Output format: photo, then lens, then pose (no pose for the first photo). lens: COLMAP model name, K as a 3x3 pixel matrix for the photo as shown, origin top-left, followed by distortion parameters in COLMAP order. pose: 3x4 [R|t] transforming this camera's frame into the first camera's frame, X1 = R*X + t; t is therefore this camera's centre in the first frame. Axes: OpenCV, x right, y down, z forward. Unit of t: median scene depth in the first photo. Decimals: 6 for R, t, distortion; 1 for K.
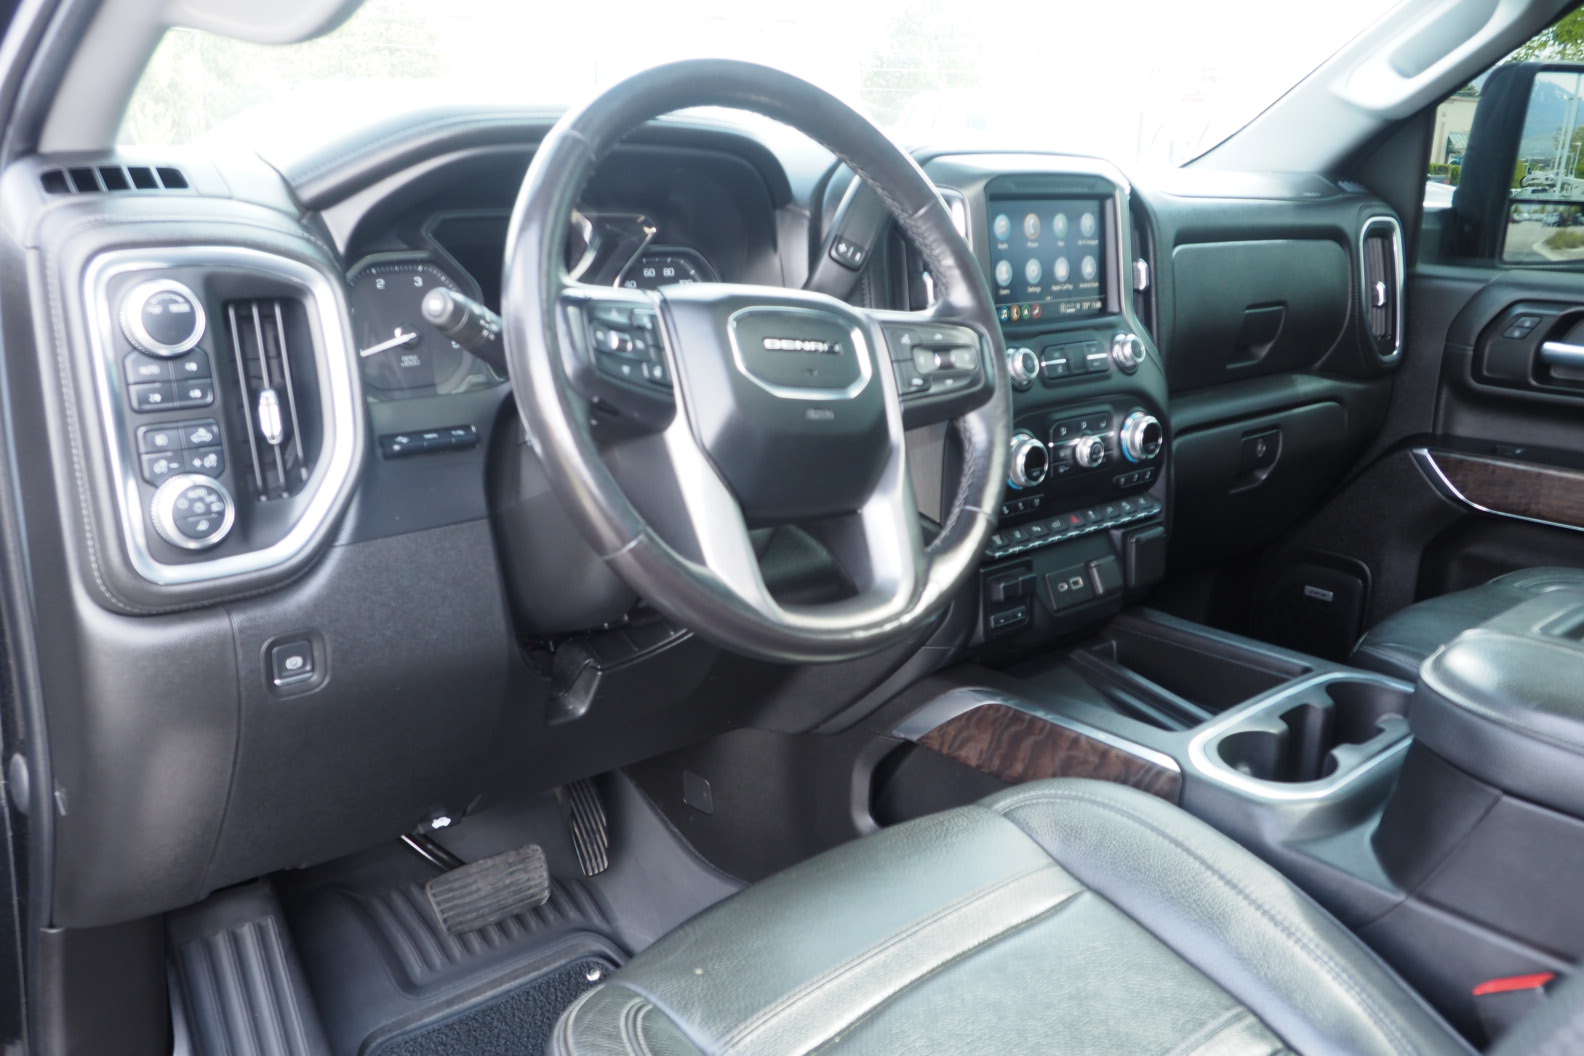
lens RADIAL K [[1366.4, 0, 795.7], [0, 1366.4, 530.6], [0, 0, 1]] dist [-0.028982, 0.008700]
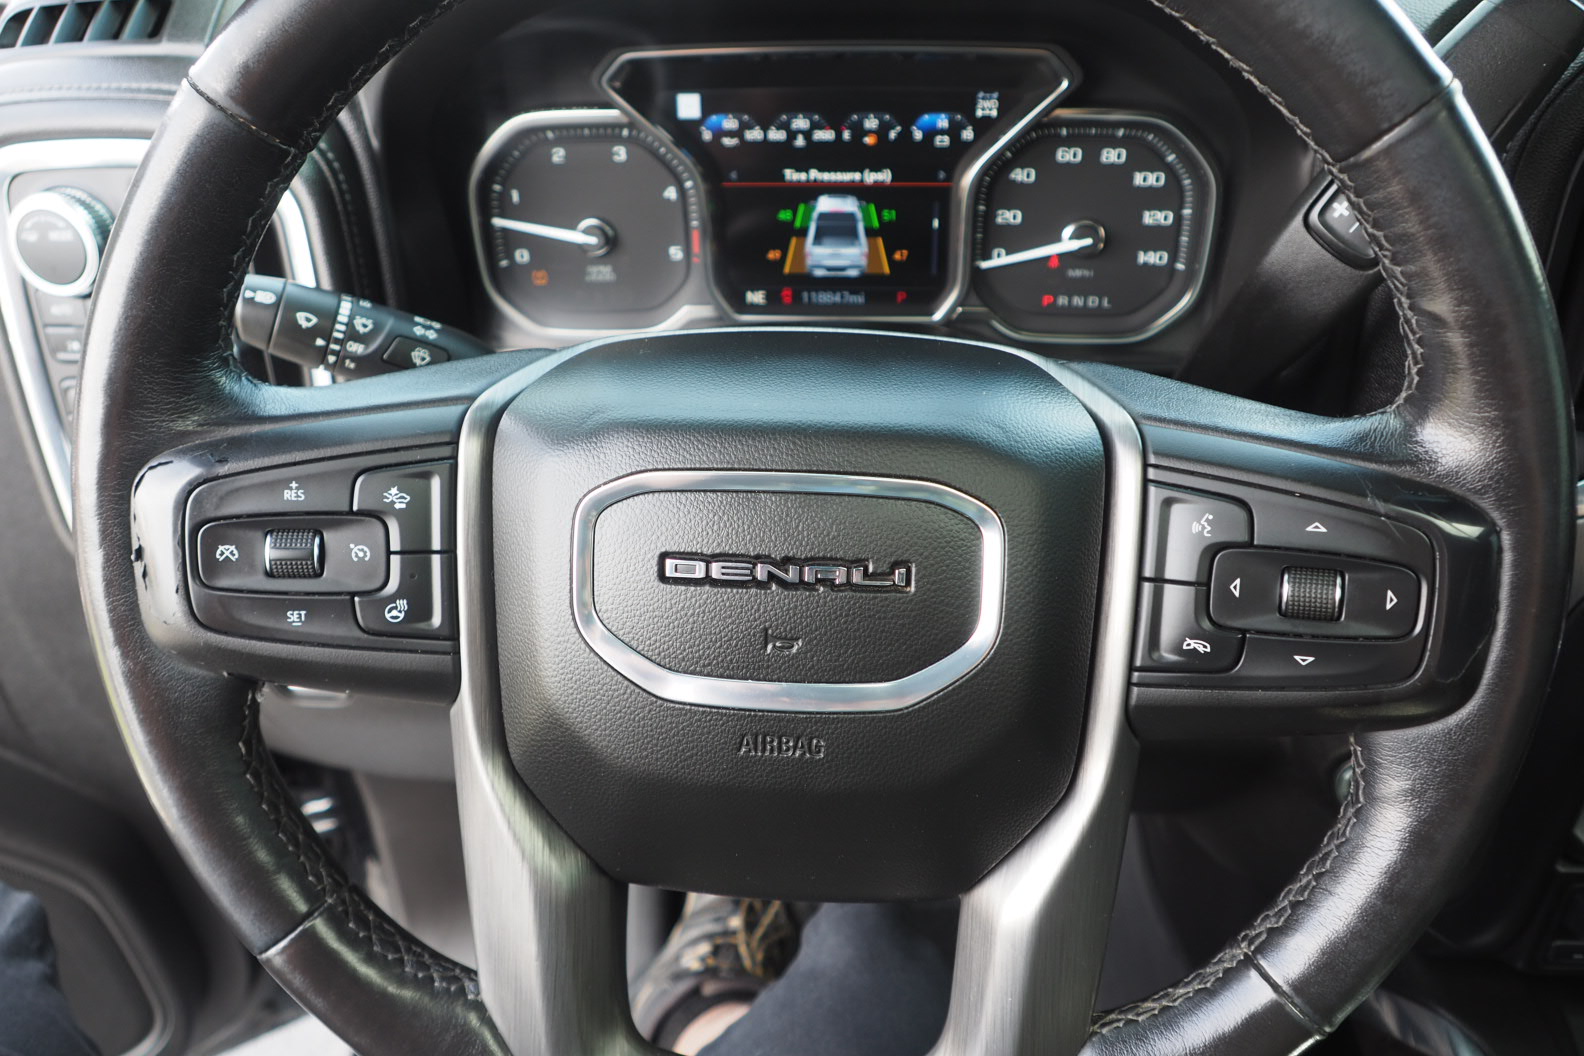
lens RADIAL K [[1170.4, 0, 805.3], [0, 1170.4, 539.3], [0, 0, 1]] dist [-0.036586, -0.002866]
pose [[0.698099, 0.370602, -0.612628, 0.163543], [-0.151086, 0.912604, 0.379904, -0.206985], [0.699879, -0.172651, 0.693080, 0.561683]]
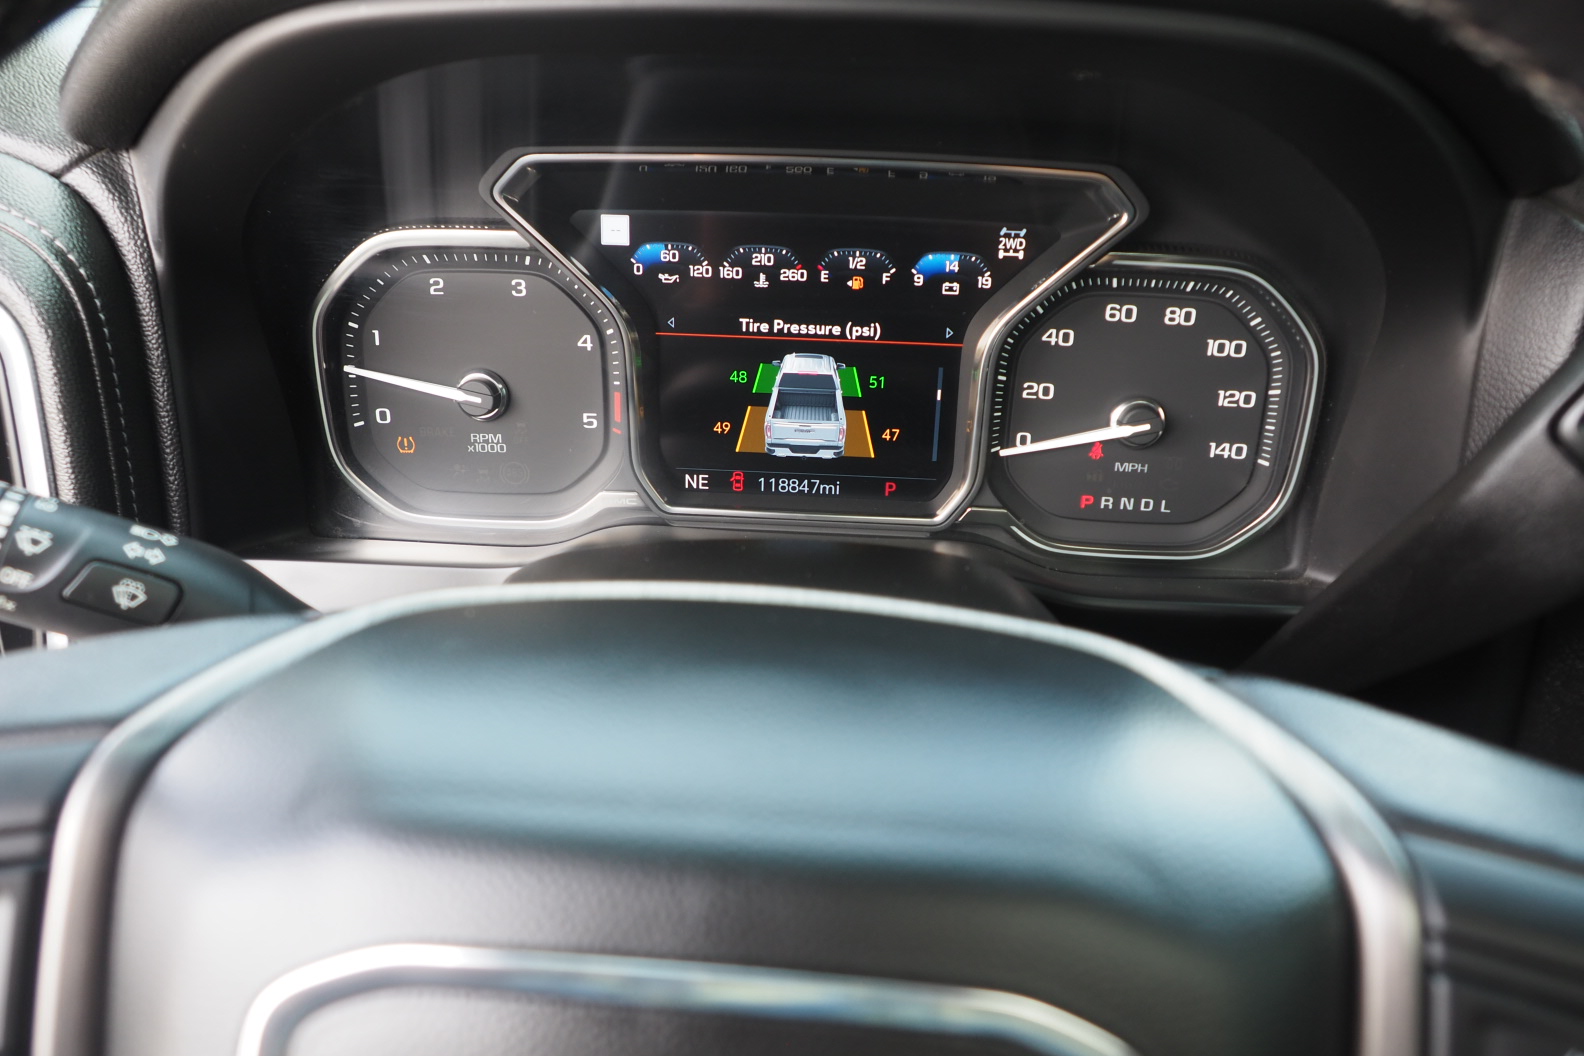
lens RADIAL K [[1170.4, 0, 790.1], [0, 1170.4, 515.7], [0, 0, 1]] dist [-0.036586, -0.002866]
pose [[0.702728, 0.308085, -0.641293, 0.067576], [-0.190251, 0.949926, 0.247880, -0.196392], [0.685549, -0.052185, 0.726153, 0.660767]]
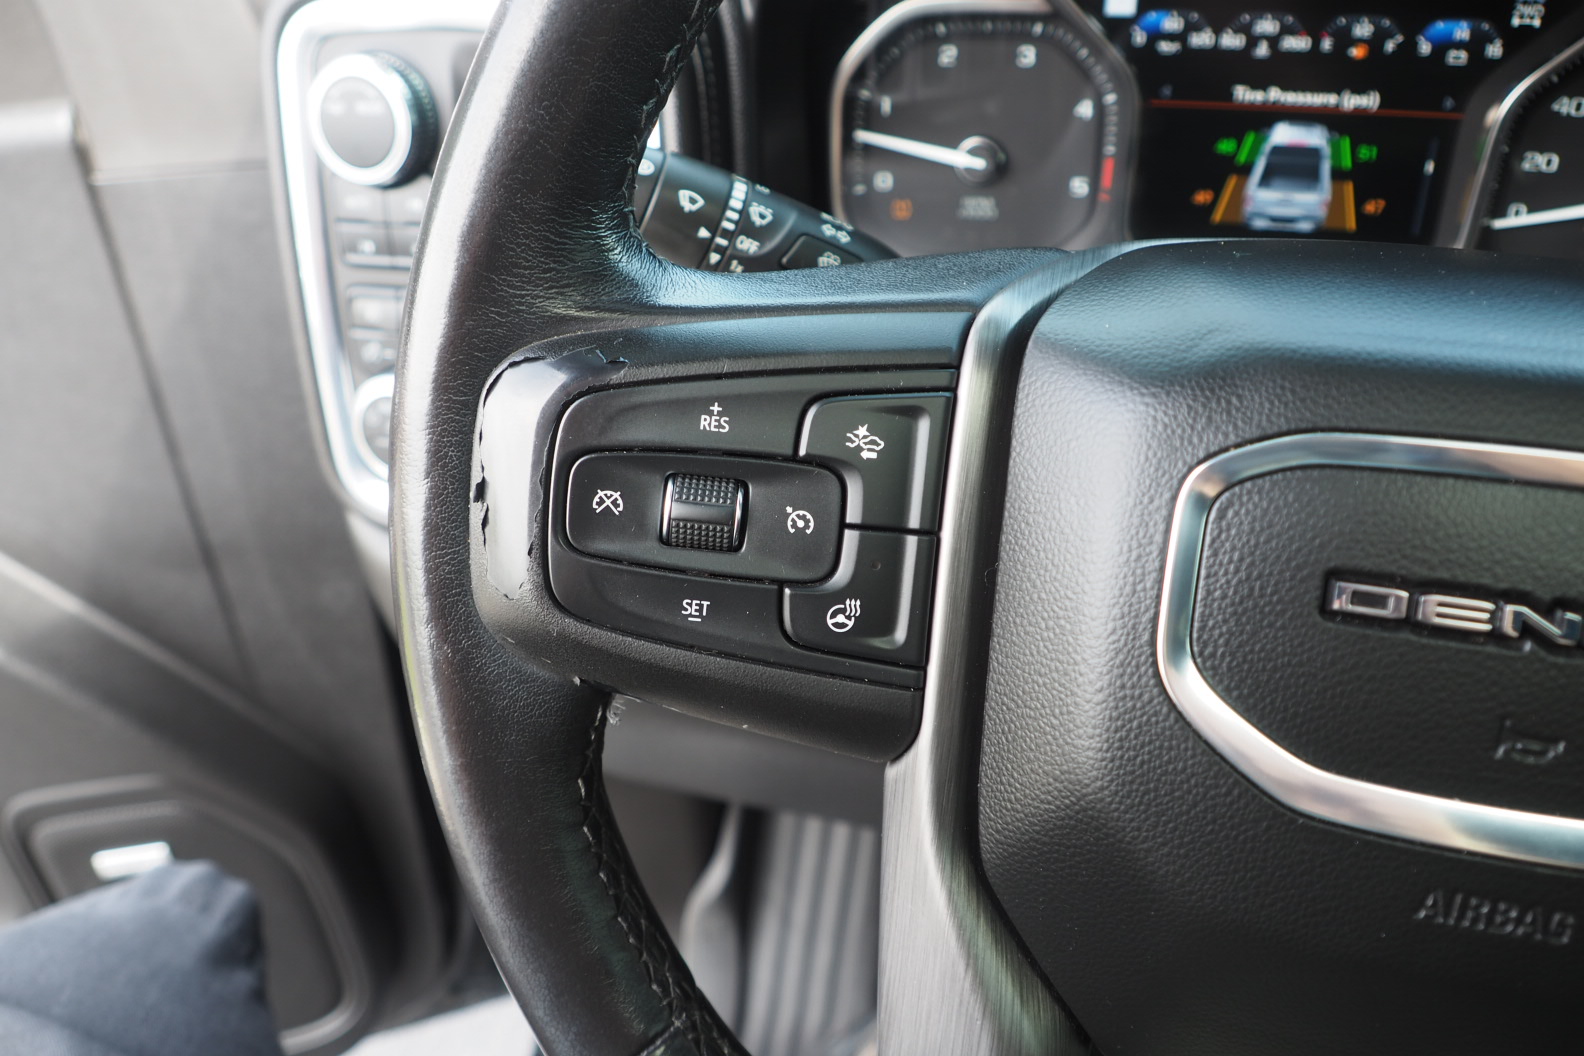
lens RADIAL K [[1170.4, 0, 786.1], [0, 1170.4, 530.2], [0, 0, 1]] dist [-0.036586, -0.002866]
pose [[0.547960, 0.422557, -0.721931, 0.055342], [-0.175815, 0.901934, 0.394468, -0.154623], [0.817819, -0.089226, 0.568516, 0.573267]]
